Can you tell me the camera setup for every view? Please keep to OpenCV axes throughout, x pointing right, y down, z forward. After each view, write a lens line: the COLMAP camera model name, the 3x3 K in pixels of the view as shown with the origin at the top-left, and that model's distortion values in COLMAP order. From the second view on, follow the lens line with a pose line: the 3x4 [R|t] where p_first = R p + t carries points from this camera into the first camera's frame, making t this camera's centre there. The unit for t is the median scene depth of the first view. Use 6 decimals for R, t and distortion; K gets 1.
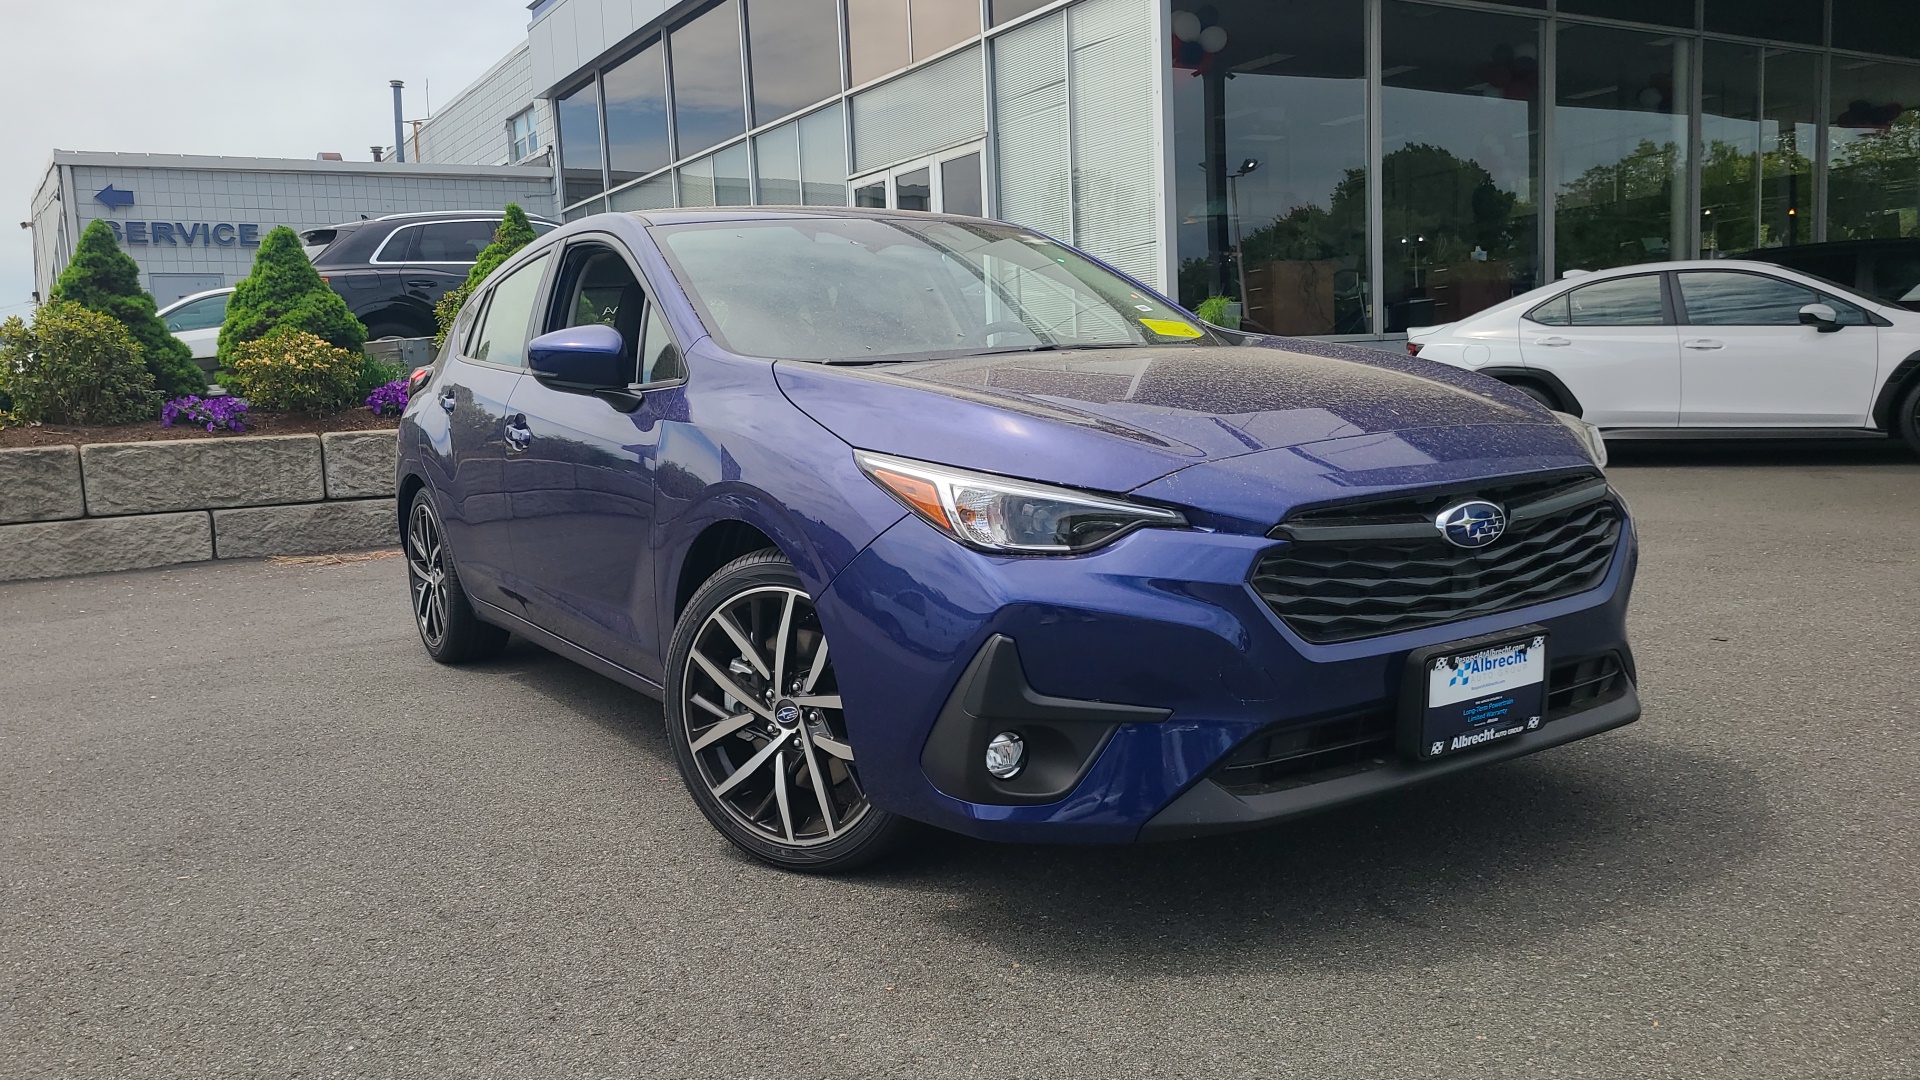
lens RADIAL K [[1358.2, 0, 960.0], [0, 1358.2, 540.0], [0, 0, 1]] dist [0.015400, 0.005084]
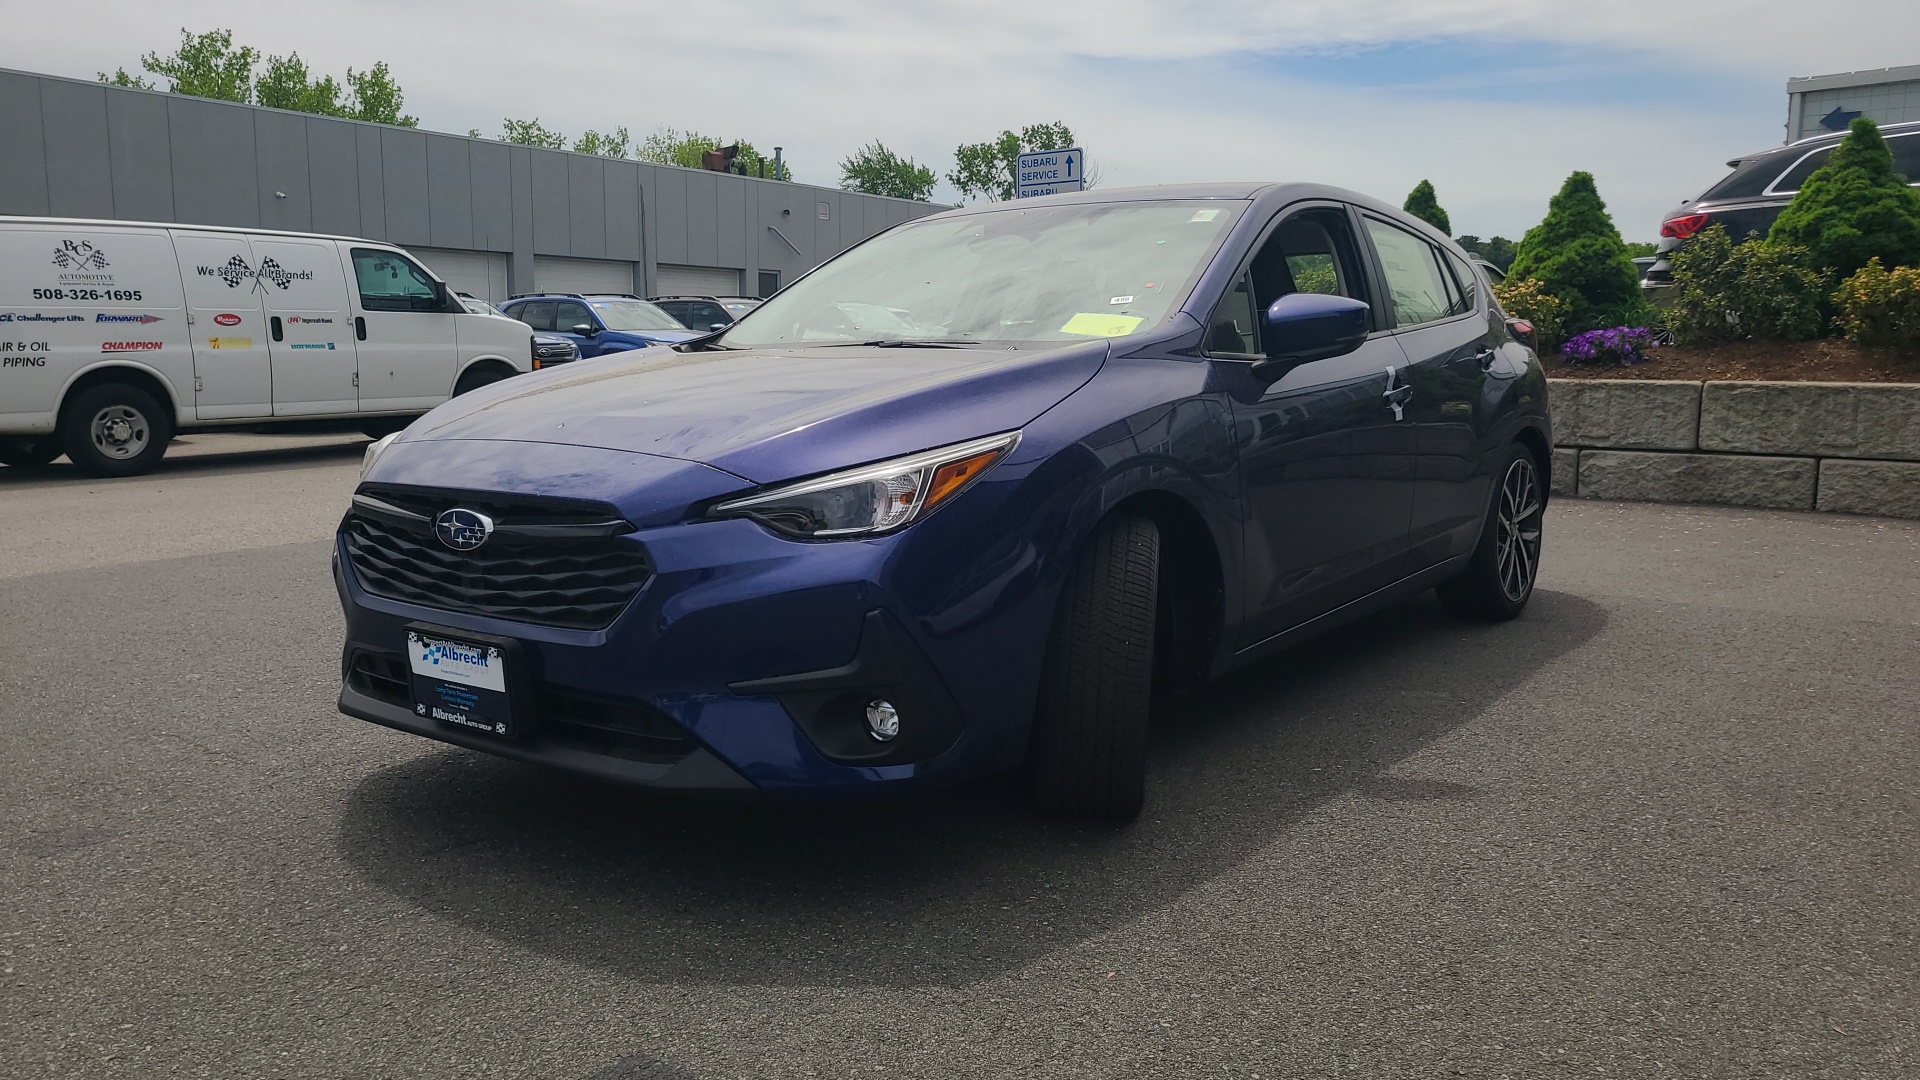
lens RADIAL K [[1457.9, 0, 960.0], [0, 1457.9, 540.0], [0, 0, 1]] dist [0.015020, -0.010124]
pose [[0.355623, 0.157727, -0.921224, 0.298461], [-0.117797, 0.985361, 0.123235, -0.036475], [0.927176, 0.064692, 0.368997, 0.171792]]
